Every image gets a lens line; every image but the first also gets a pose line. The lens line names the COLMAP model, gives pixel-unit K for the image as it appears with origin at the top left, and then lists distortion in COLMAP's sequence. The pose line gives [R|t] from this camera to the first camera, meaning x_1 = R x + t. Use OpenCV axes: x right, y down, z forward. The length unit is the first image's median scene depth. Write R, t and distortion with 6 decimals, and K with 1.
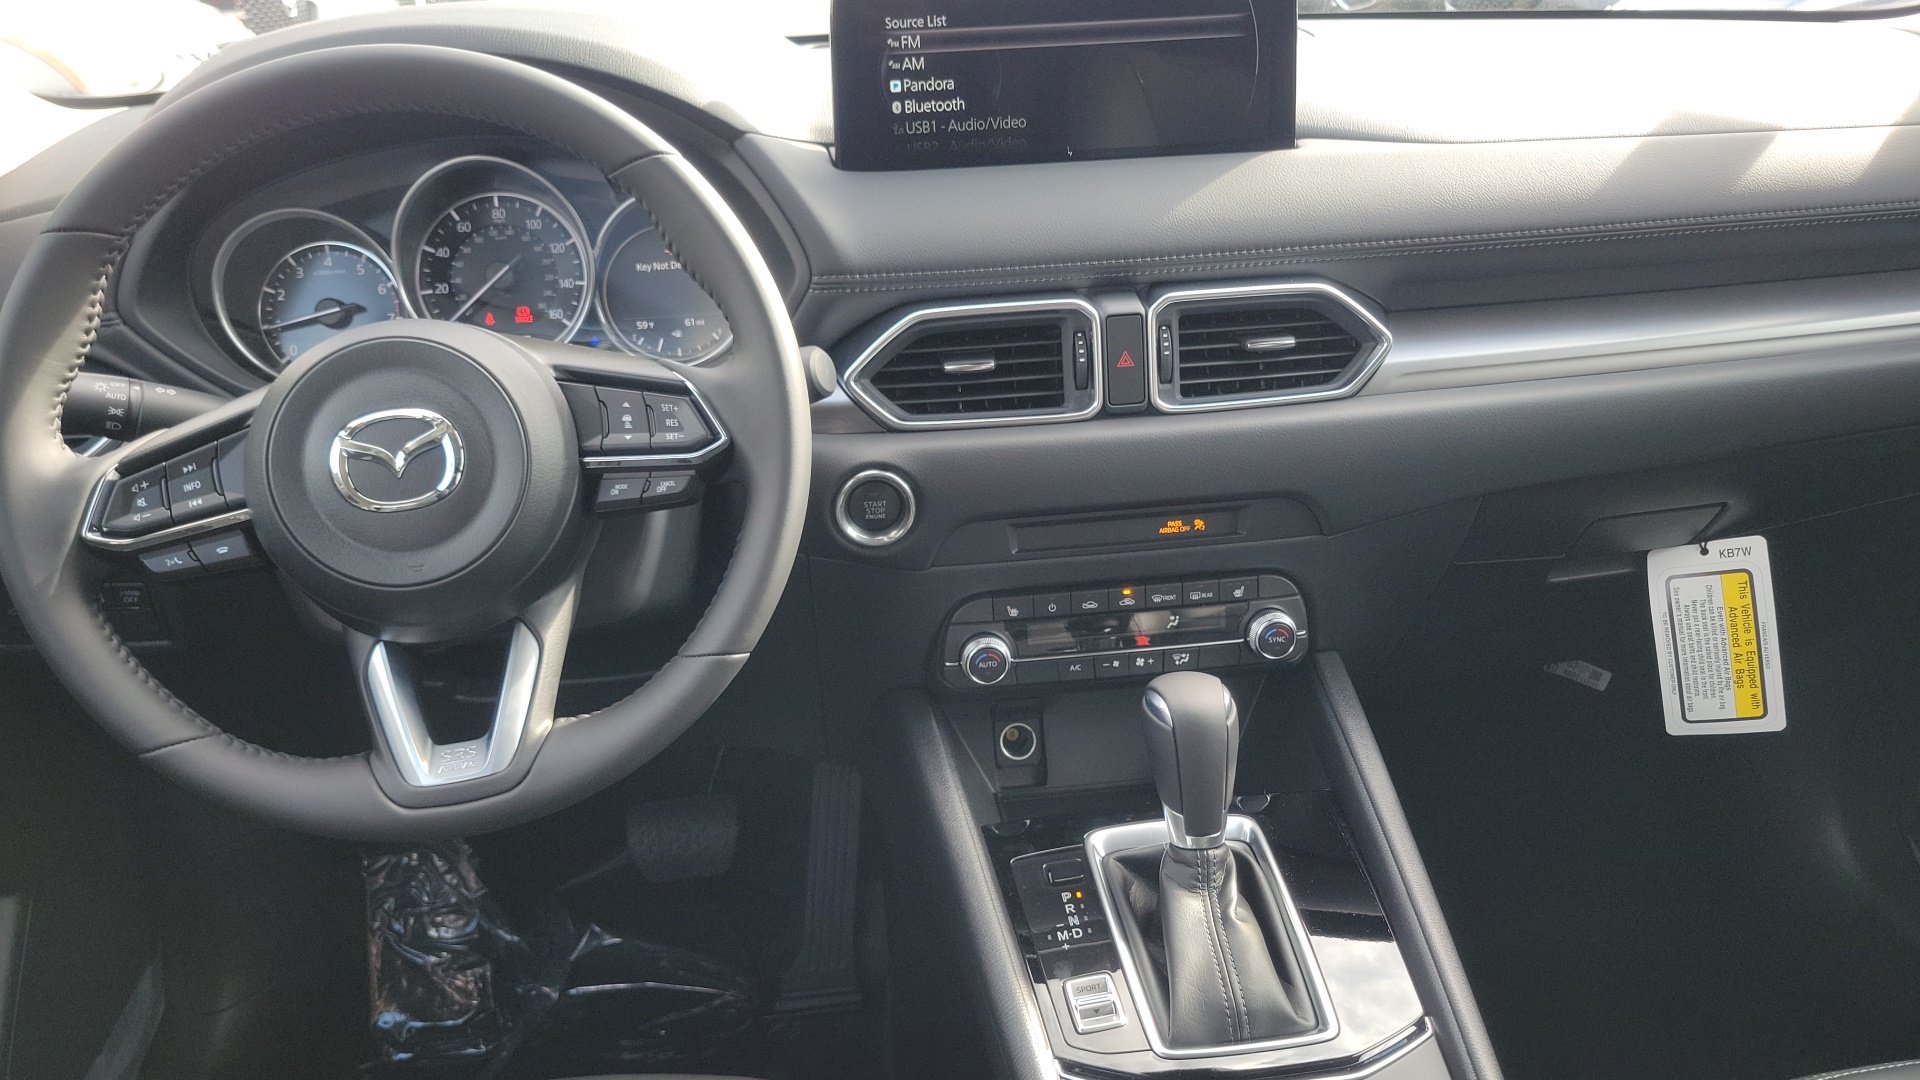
lens RADIAL K [[1467.5, 0, 973.4], [0, 1467.5, 564.4], [0, 0, 1]] dist [0.026735, -0.017104]
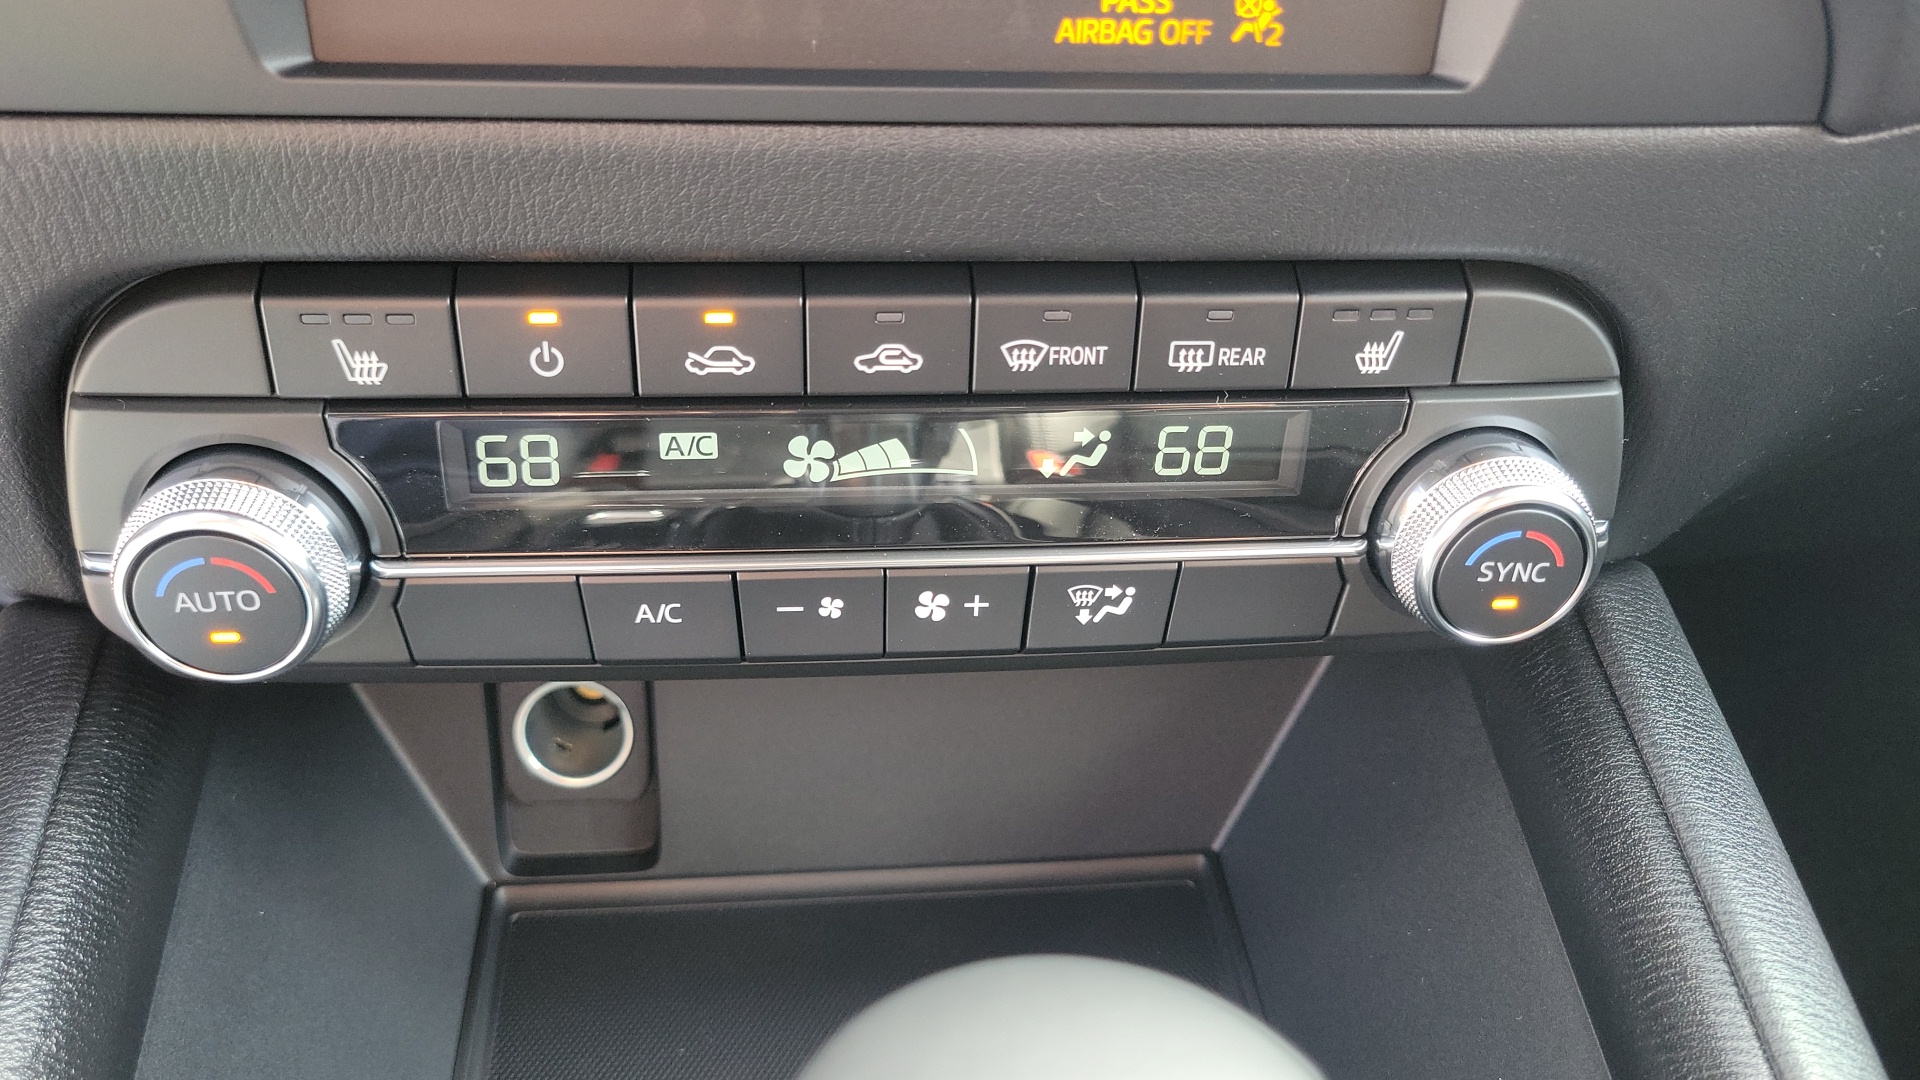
lens RADIAL K [[1467.5, 0, 949.5], [0, 1467.5, 541.6], [0, 0, 1]] dist [0.026735, -0.017104]
pose [[0.996401, 0.079641, 0.029029, 0.112345], [-0.084197, 0.969495, 0.230198, -0.000356], [-0.009810, -0.231813, 0.972711, 0.792346]]
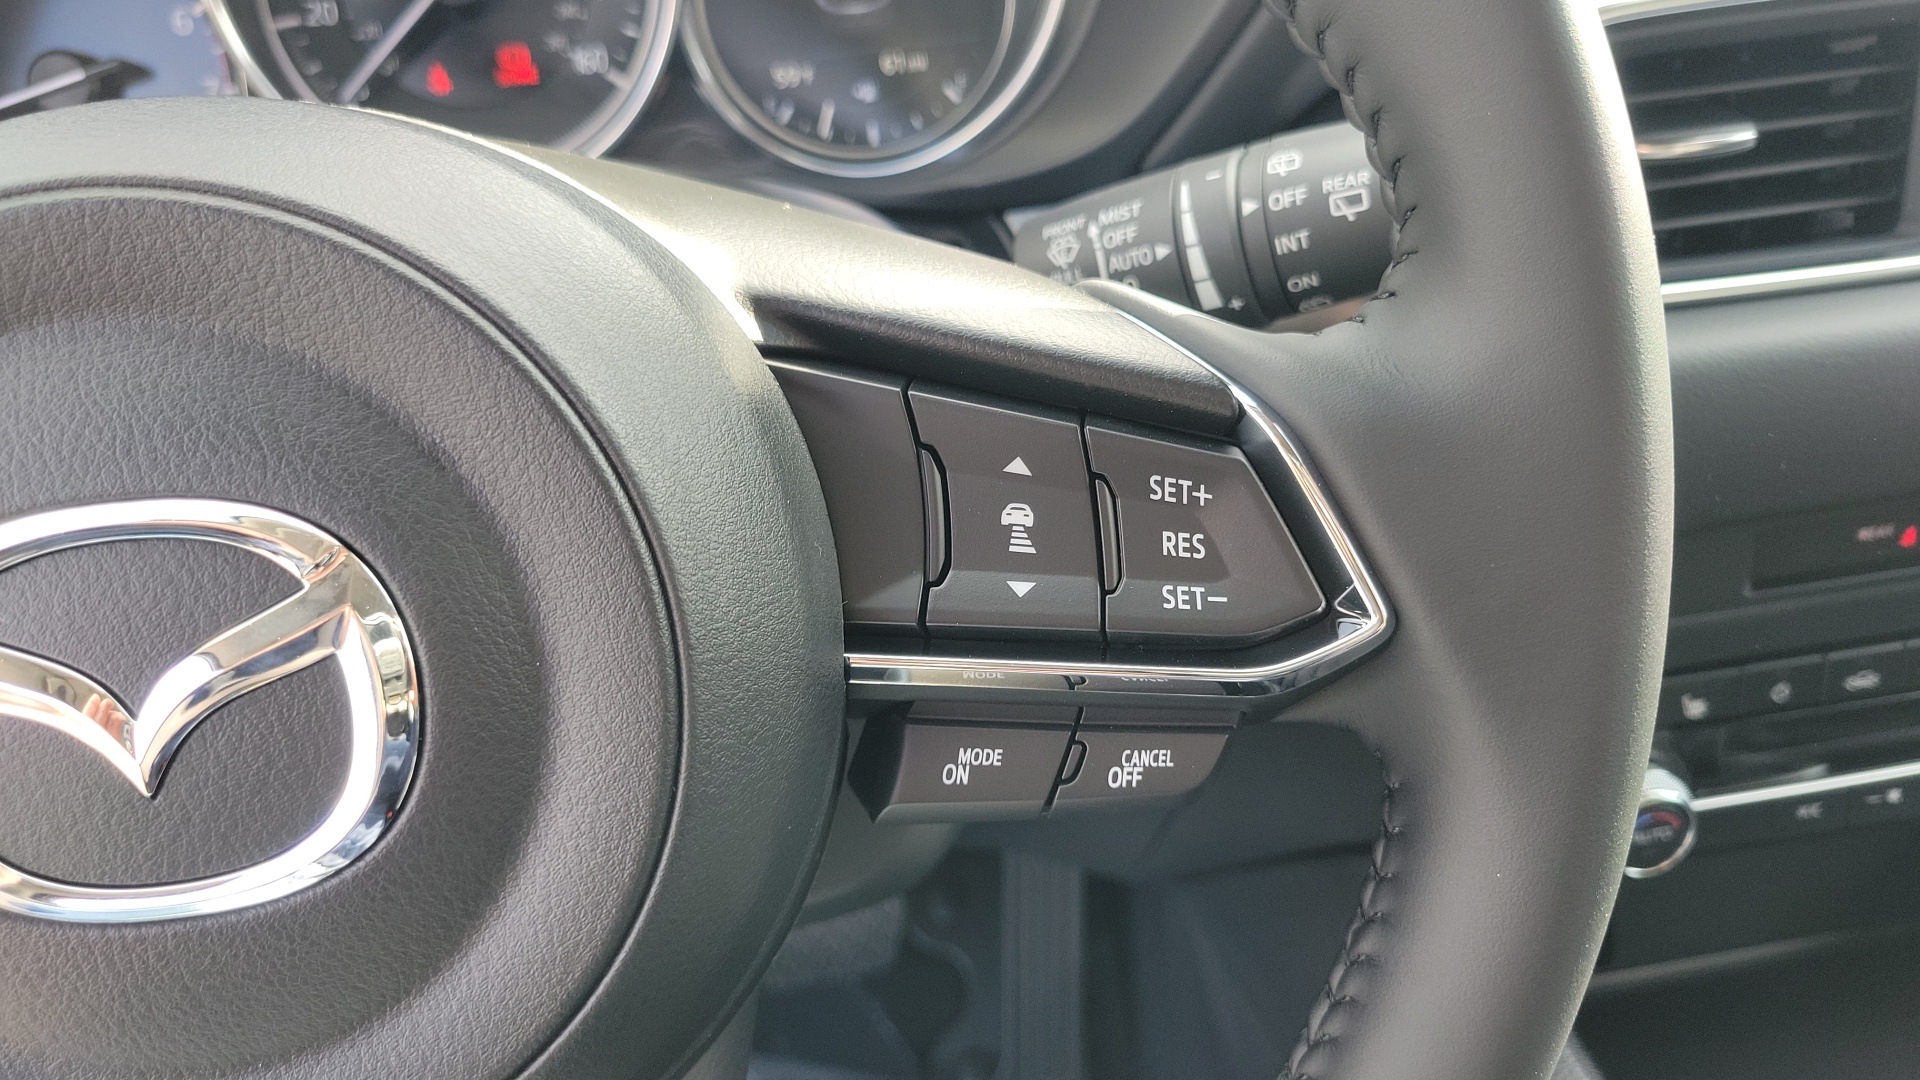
lens RADIAL K [[1467.5, 0, 951.6], [0, 1467.5, 537.1], [0, 0, 1]] dist [0.026735, -0.017104]
pose [[0.998711, -0.050347, 0.006511, -0.198865], [0.048796, 0.987411, 0.150458, -0.097196], [-0.014004, -0.149946, 0.988595, 0.582421]]
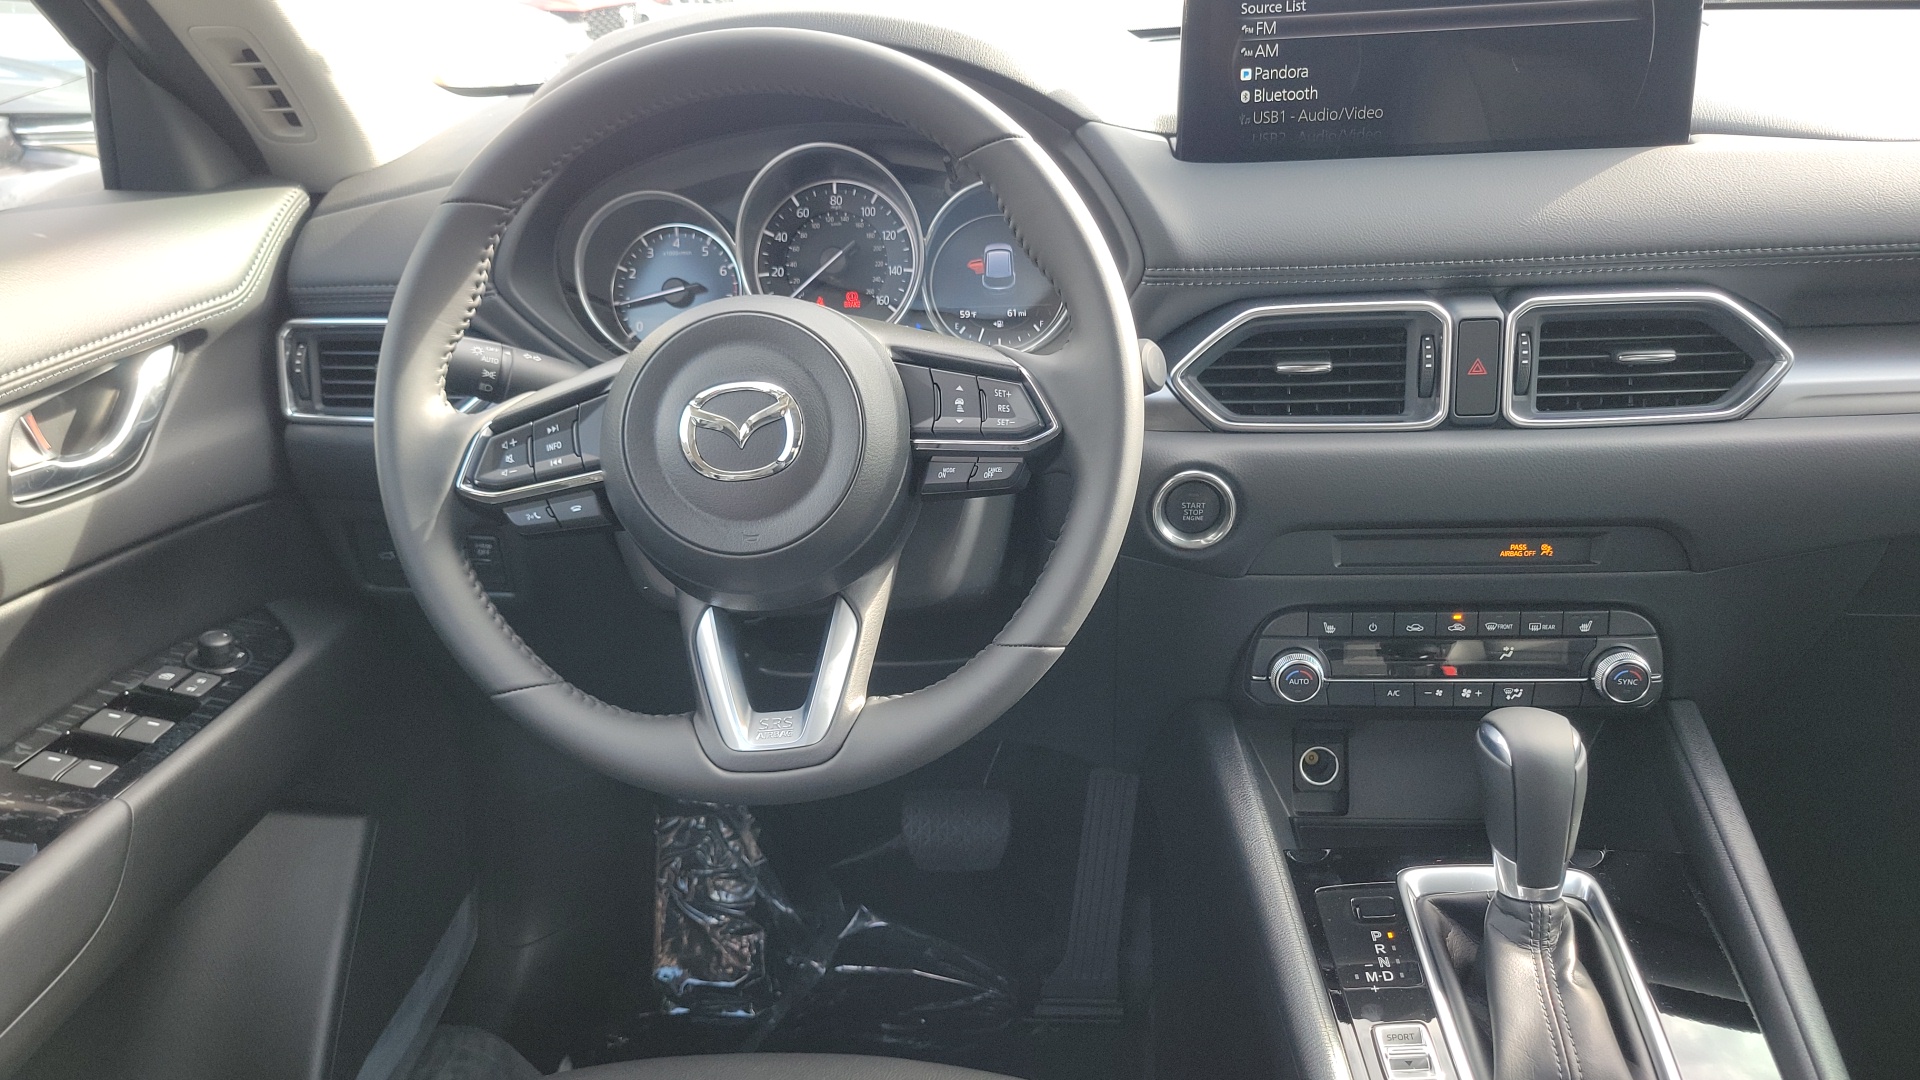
lens RADIAL K [[1467.5, 0, 934.8], [0, 1467.5, 560.2], [0, 0, 1]] dist [0.026735, -0.017104]
pose [[0.977688, 0.069316, -0.198298, -0.037782], [-0.071145, 0.997464, -0.002102, 0.008662], [0.197649, 0.016163, 0.980140, 0.019169]]
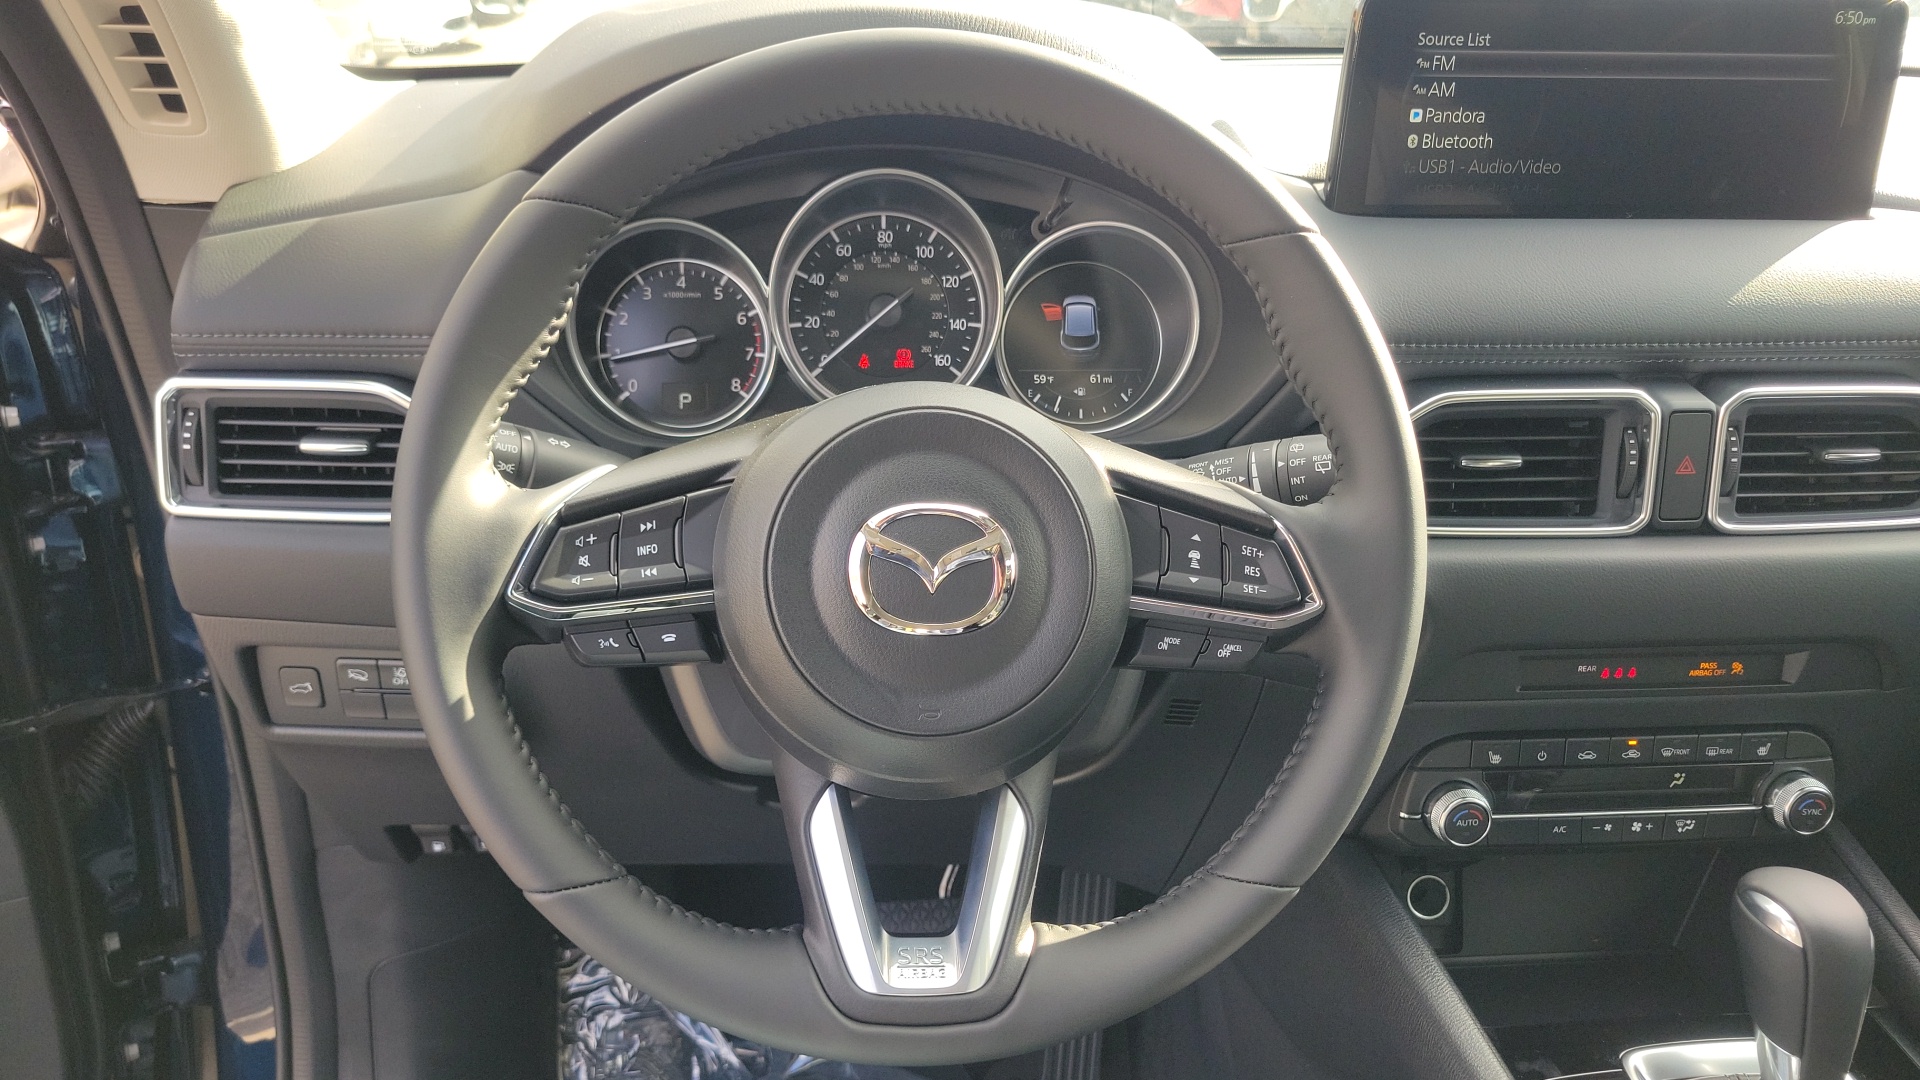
lens RADIAL K [[1467.5, 0, 949.2], [0, 1467.5, 542.5], [0, 0, 1]] dist [0.026735, -0.017104]
pose [[0.998049, 0.062226, 0.005041, -0.293999], [-0.062107, 0.997847, -0.021087, -0.052689], [-0.006343, 0.020733, 0.999765, 0.180773]]
